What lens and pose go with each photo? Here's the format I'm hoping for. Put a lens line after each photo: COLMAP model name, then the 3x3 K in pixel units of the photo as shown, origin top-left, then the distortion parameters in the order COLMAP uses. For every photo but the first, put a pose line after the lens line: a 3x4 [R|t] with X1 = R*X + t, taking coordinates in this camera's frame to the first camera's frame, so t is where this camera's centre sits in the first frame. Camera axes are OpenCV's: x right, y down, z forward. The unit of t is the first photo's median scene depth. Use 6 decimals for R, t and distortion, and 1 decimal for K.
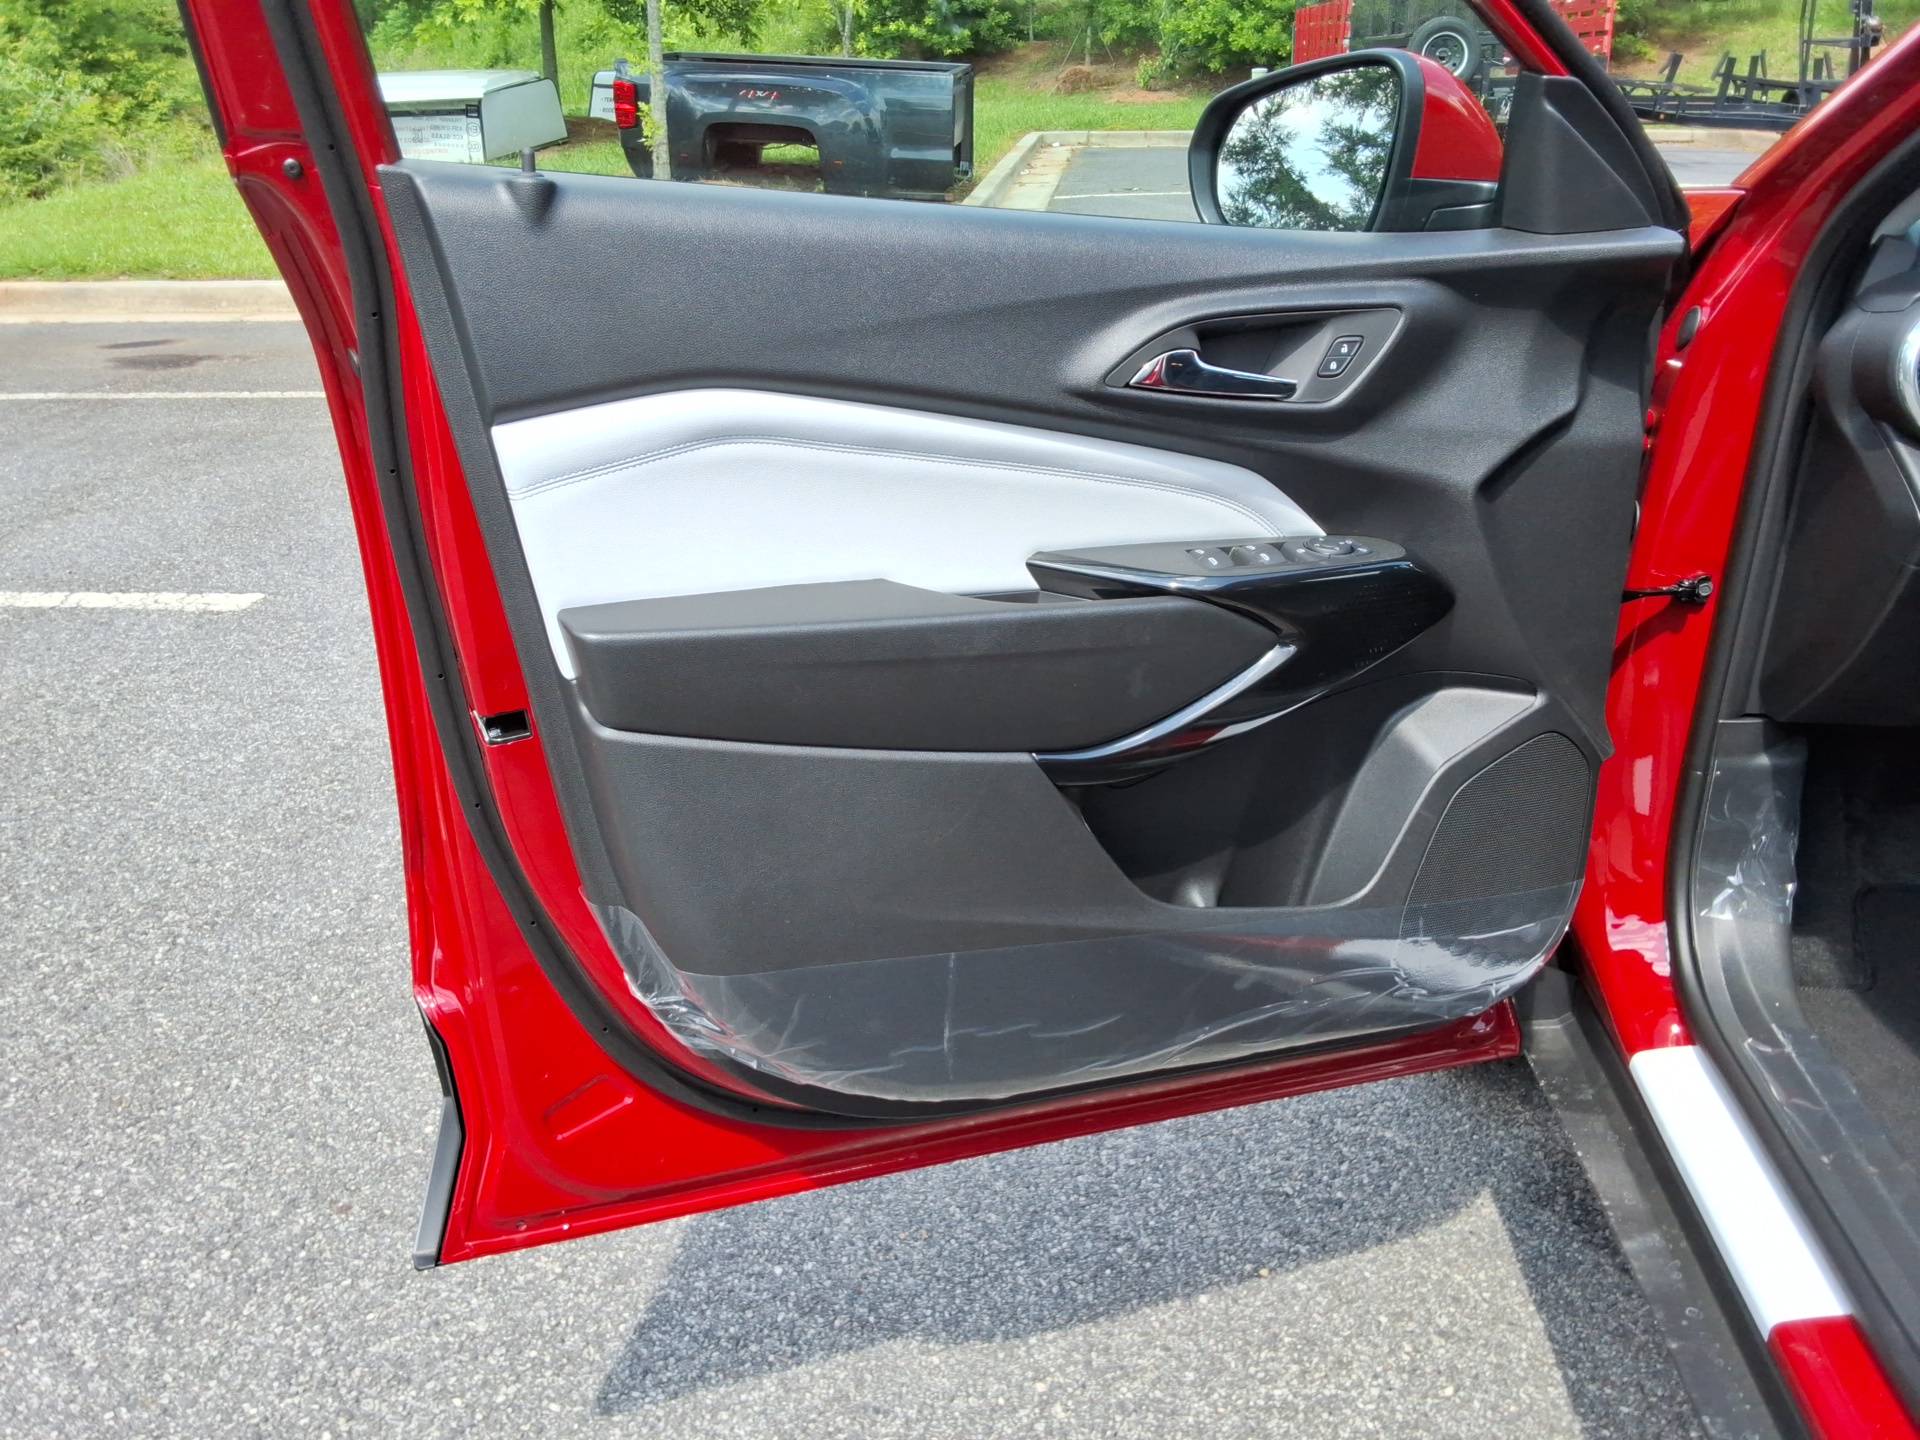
lens RADIAL K [[1543.2, 0, 990.0], [0, 1543.2, 708.4], [0, 0, 1]] dist [0.092747, -0.139532]
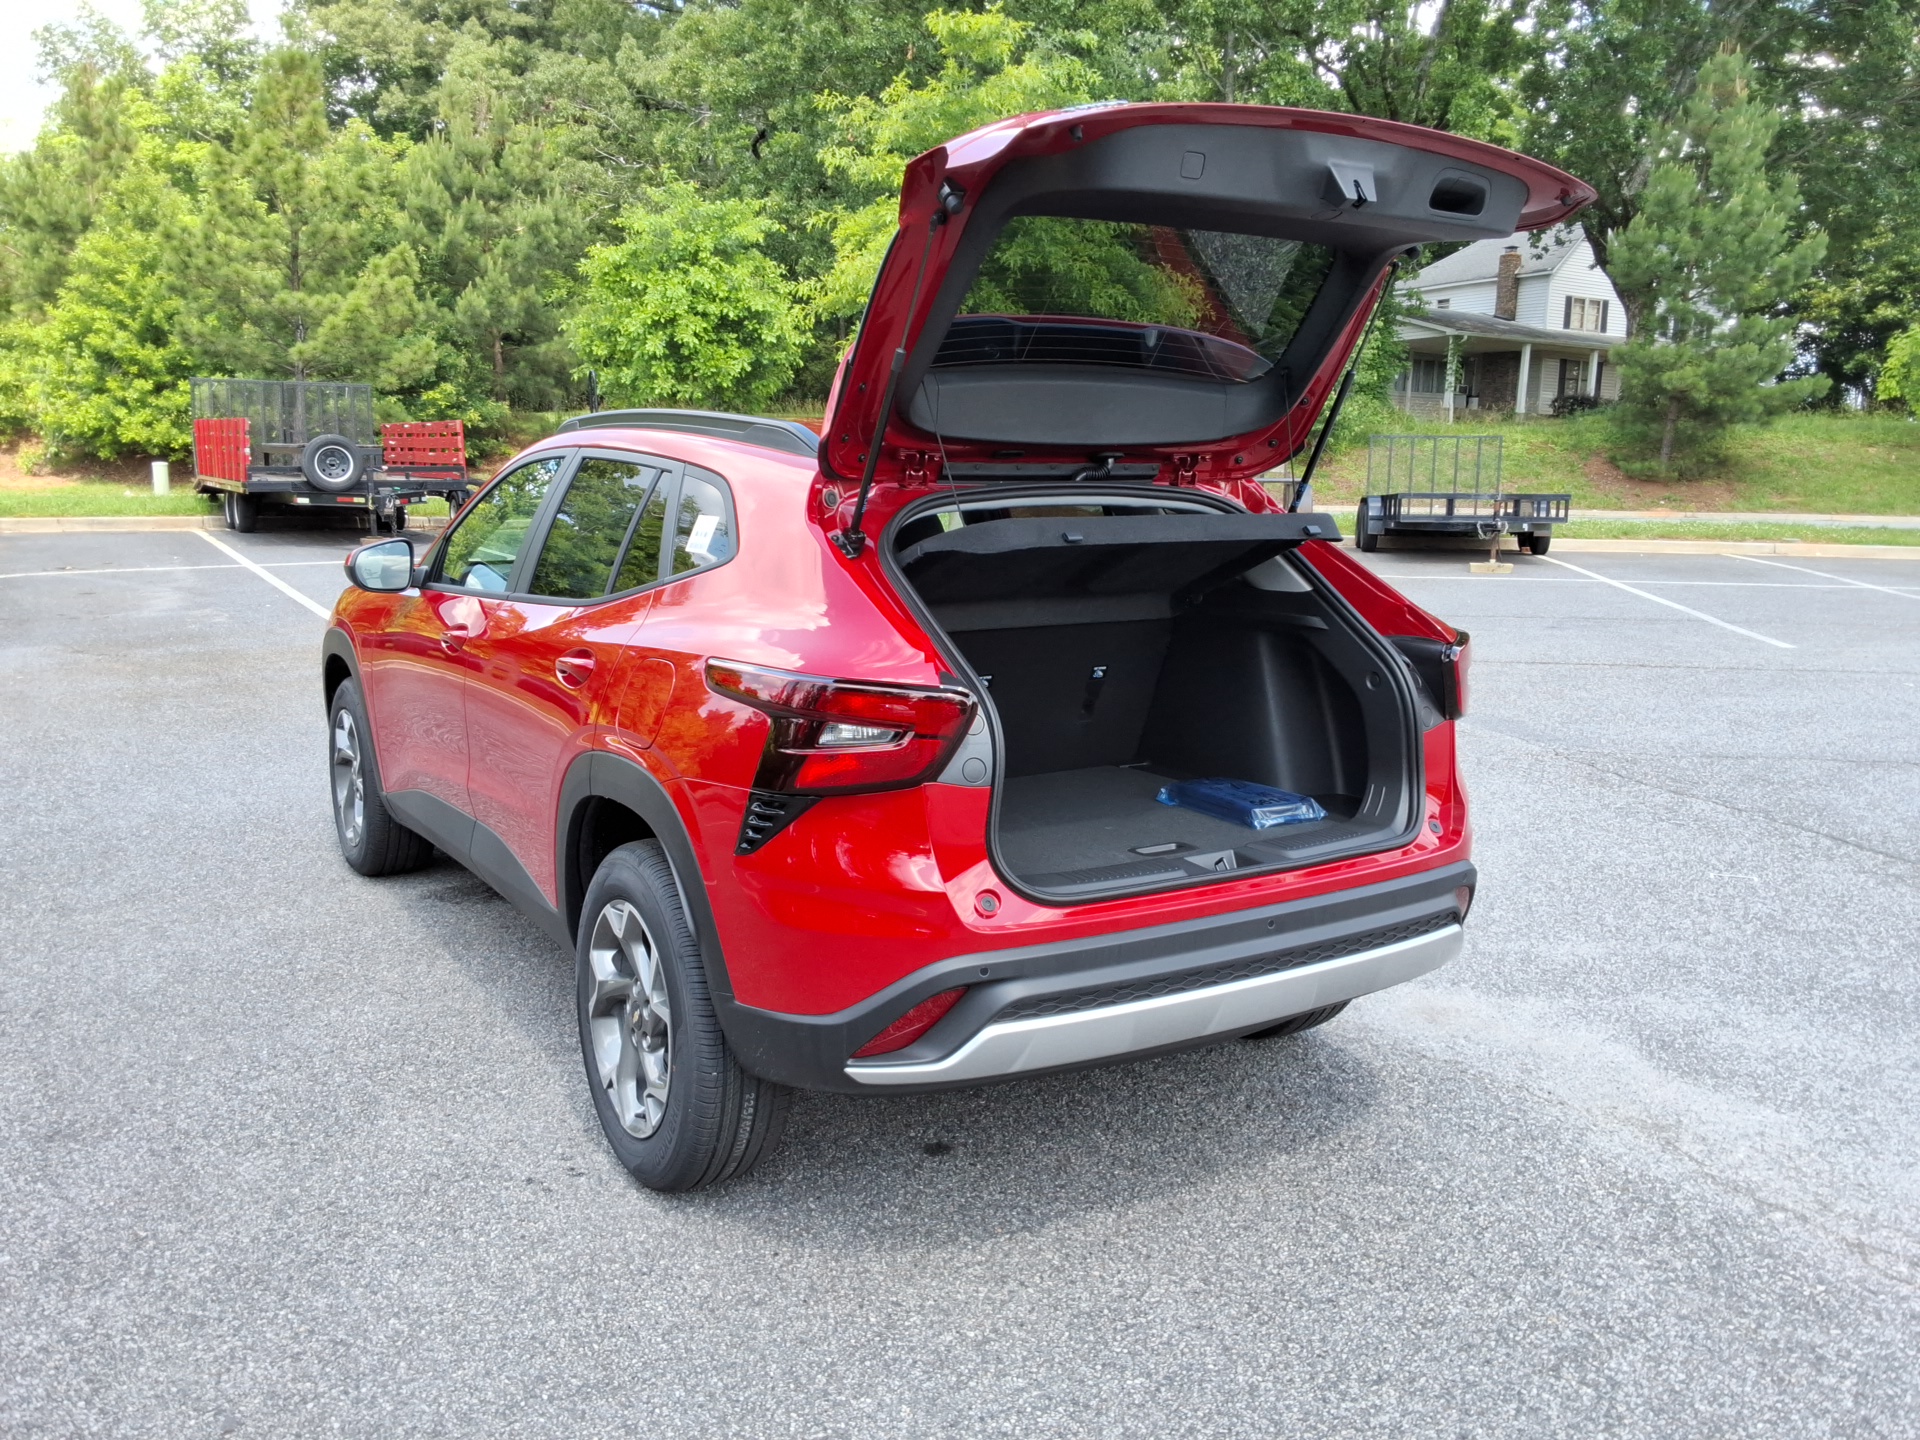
lens RADIAL K [[1543.2, 0, 974.8], [0, 1543.2, 712.4], [0, 0, 1]] dist [0.092747, -0.139532]
pose [[0.799282, -0.082918, 0.595209, -0.074041], [0.212867, 0.965284, -0.151377, 0.090673], [-0.561993, 0.247693, 0.789184, -0.274673]]
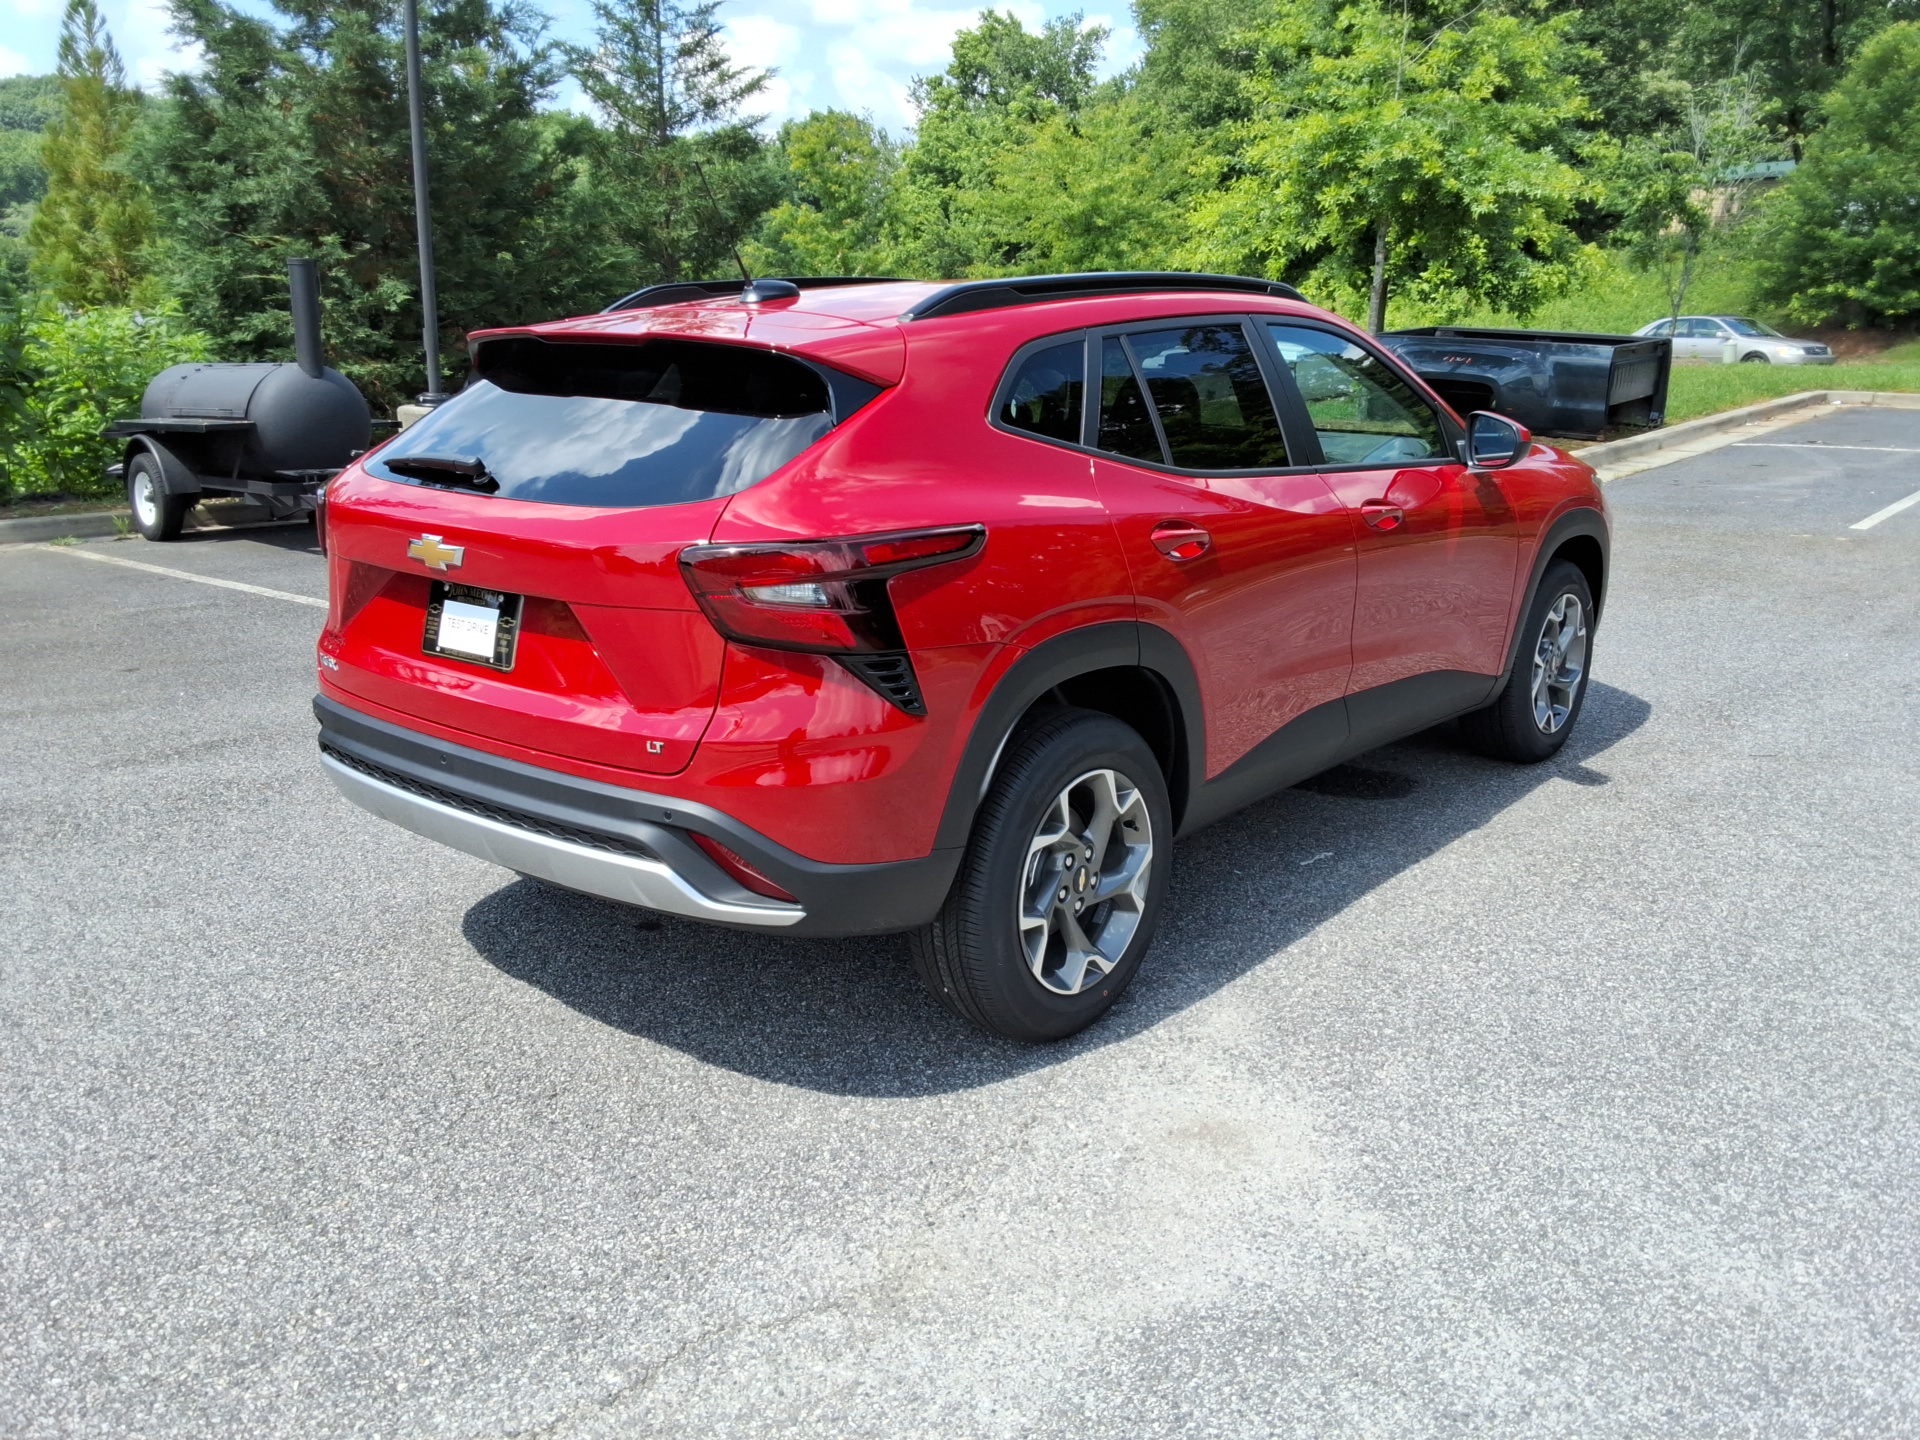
lens RADIAL K [[1543.2, 0, 976.4], [0, 1543.2, 719.3], [0, 0, 1]] dist [0.092747, -0.139532]
pose [[0.818547, 0.156698, -0.552654, 0.287210], [-0.229109, 0.971298, -0.063939, 0.086139], [0.526773, 0.178955, 0.830954, -0.270628]]
